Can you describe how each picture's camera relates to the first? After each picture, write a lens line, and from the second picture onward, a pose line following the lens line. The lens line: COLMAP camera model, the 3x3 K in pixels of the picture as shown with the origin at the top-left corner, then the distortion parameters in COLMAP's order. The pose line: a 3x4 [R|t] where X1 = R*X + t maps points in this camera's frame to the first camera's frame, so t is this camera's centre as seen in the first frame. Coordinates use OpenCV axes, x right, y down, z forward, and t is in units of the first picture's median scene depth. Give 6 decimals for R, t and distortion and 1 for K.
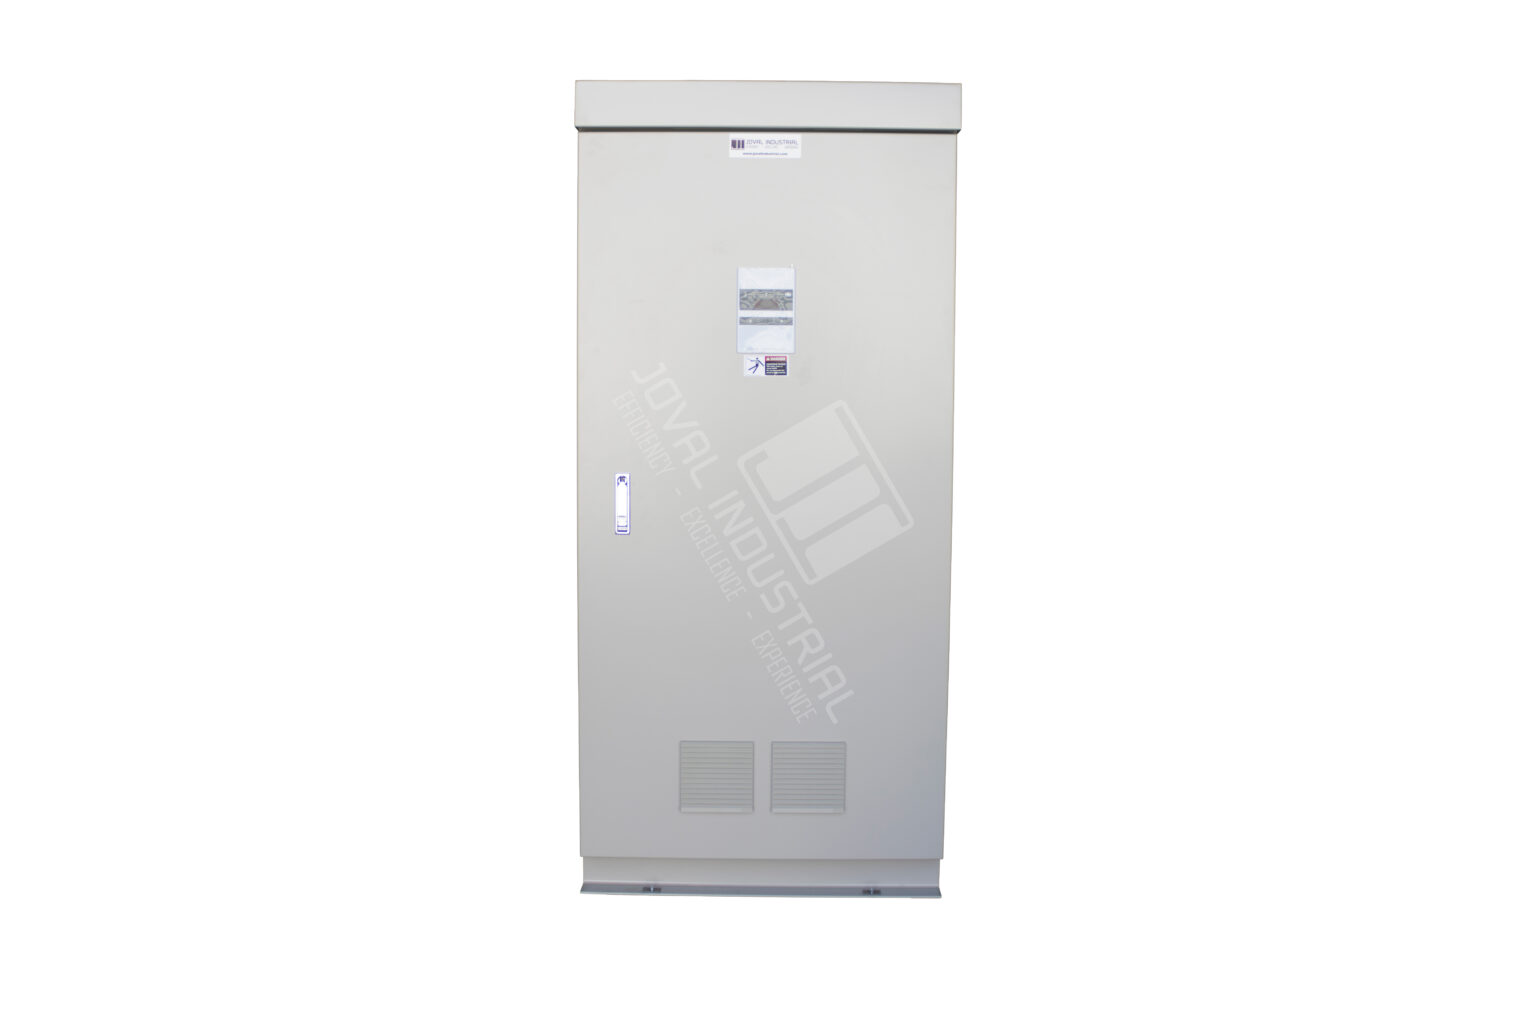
lens RADIAL K [[1276.9, 0, 762.0], [0, 1276.9, 515.5], [0, 0, 1]] dist [-0.158324, 0.164441]
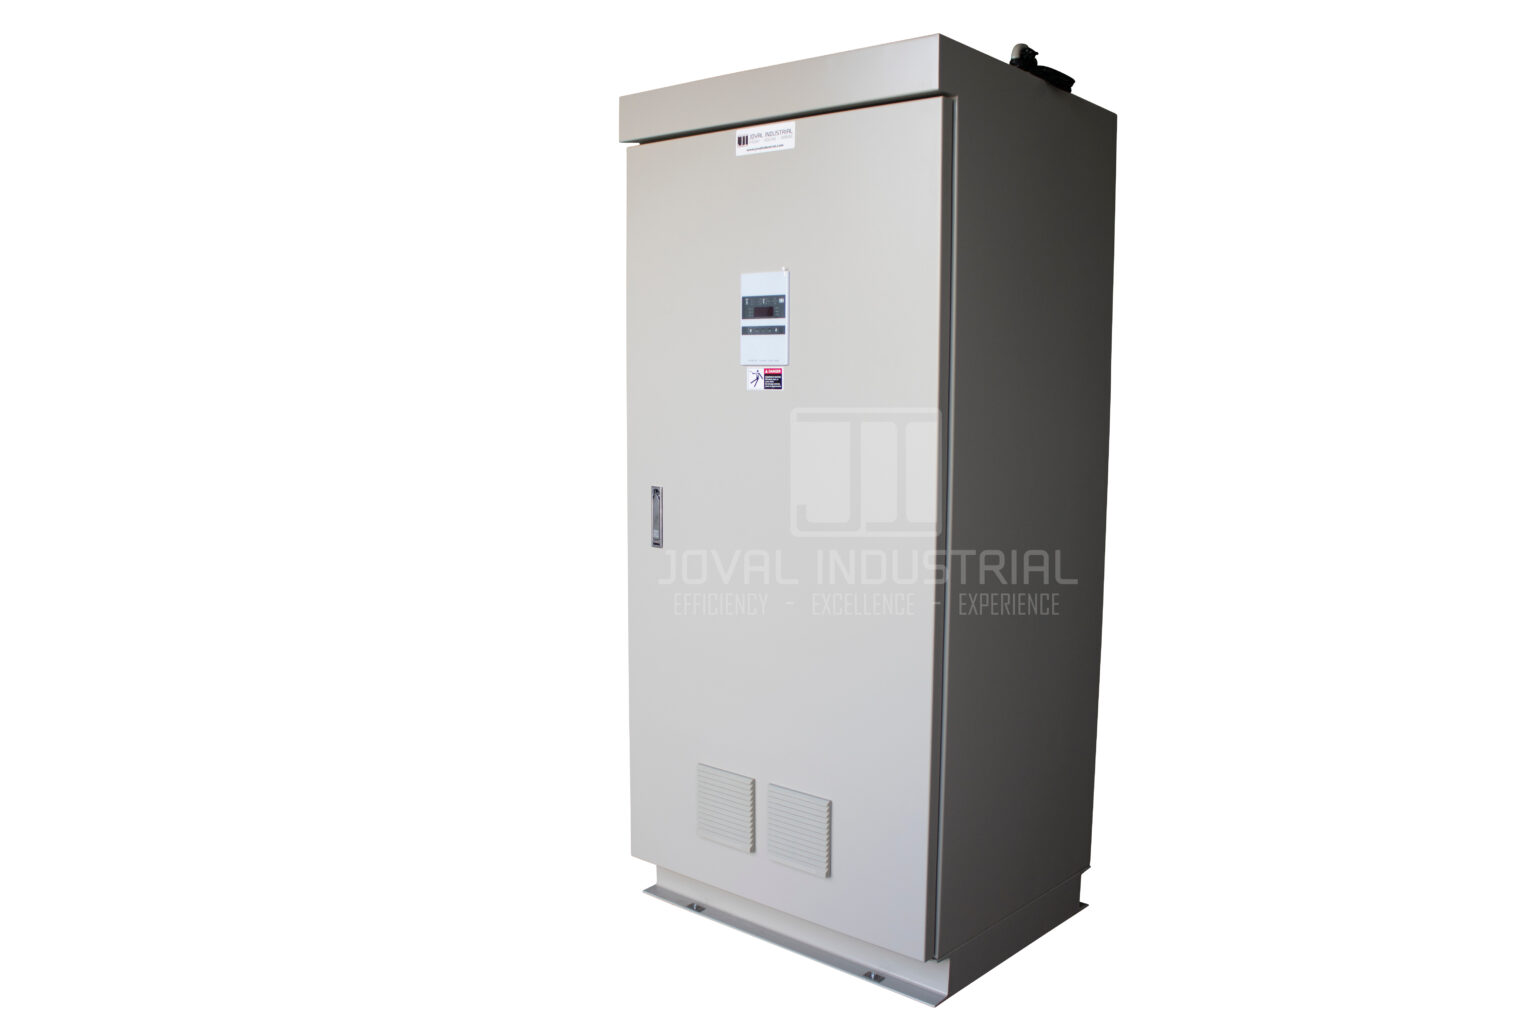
lens RADIAL K [[1276.9, 0, 762.0], [0, 1276.9, 515.5], [0, 0, 1]] dist [-0.158324, 0.164441]
pose [[0.756305, 0.072598, -0.650179, 0.611269], [-0.056648, 0.997358, 0.045469, -0.060995], [0.651762, 0.002443, 0.758419, 0.301292]]
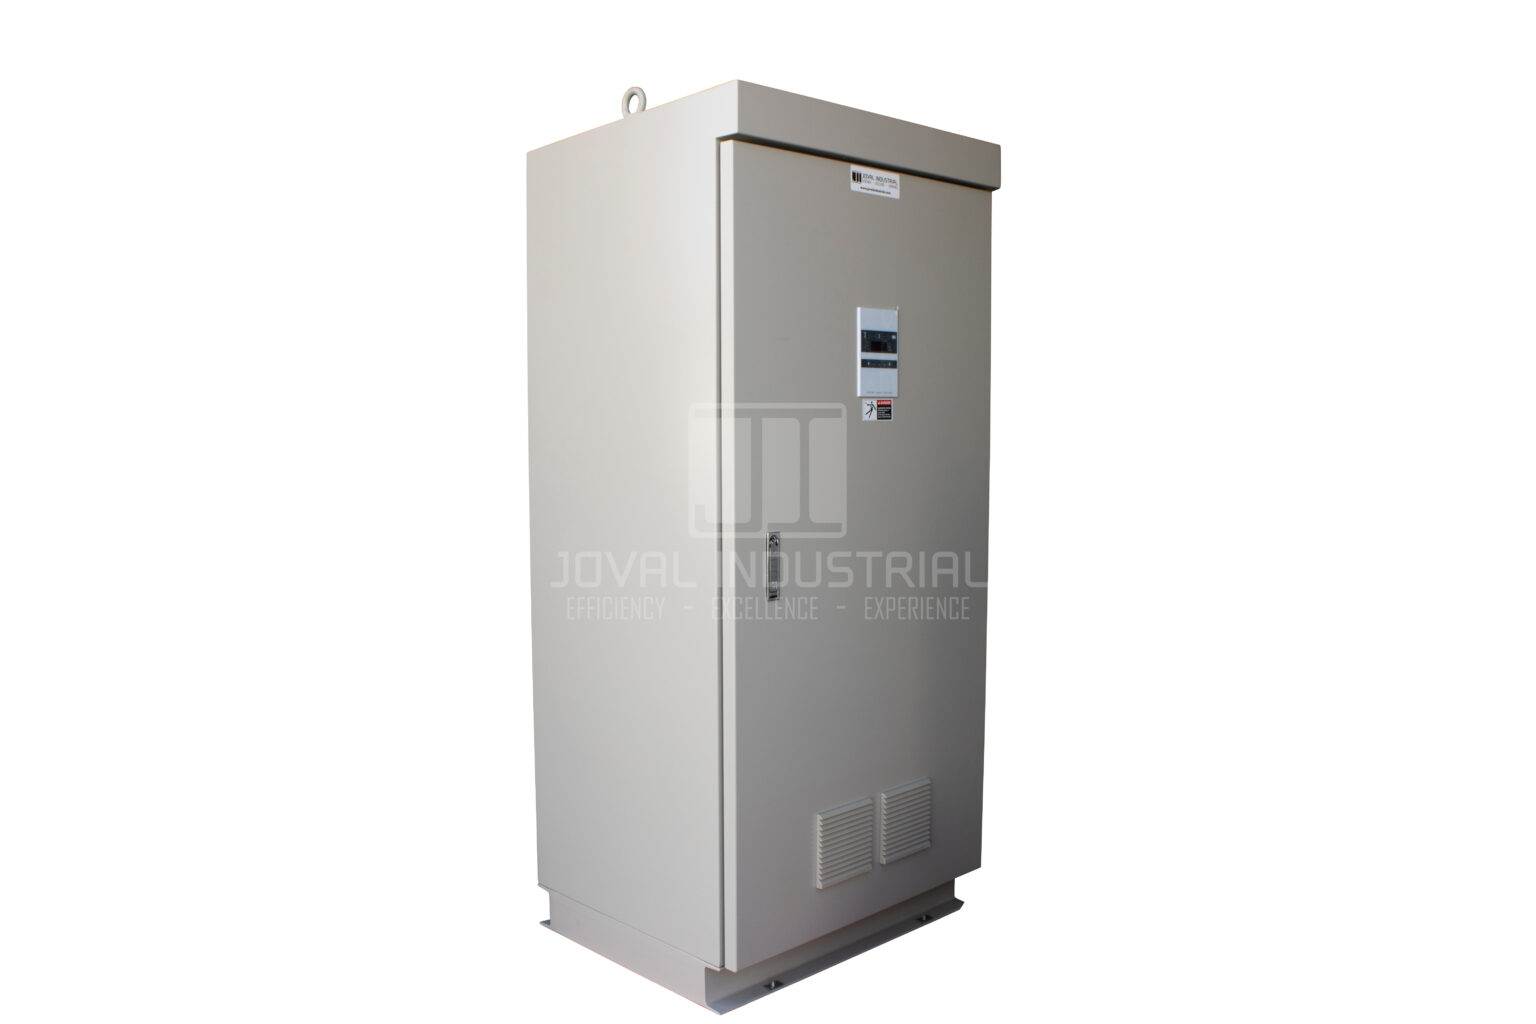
lens RADIAL K [[1276.9, 0, 762.0], [0, 1276.9, 515.5], [0, 0, 1]] dist [-0.158324, 0.164441]
pose [[0.710840, -0.065543, 0.700294, -0.746177], [0.068263, 0.997377, 0.024057, -0.067159], [-0.700034, 0.030703, 0.713449, 0.375628]]
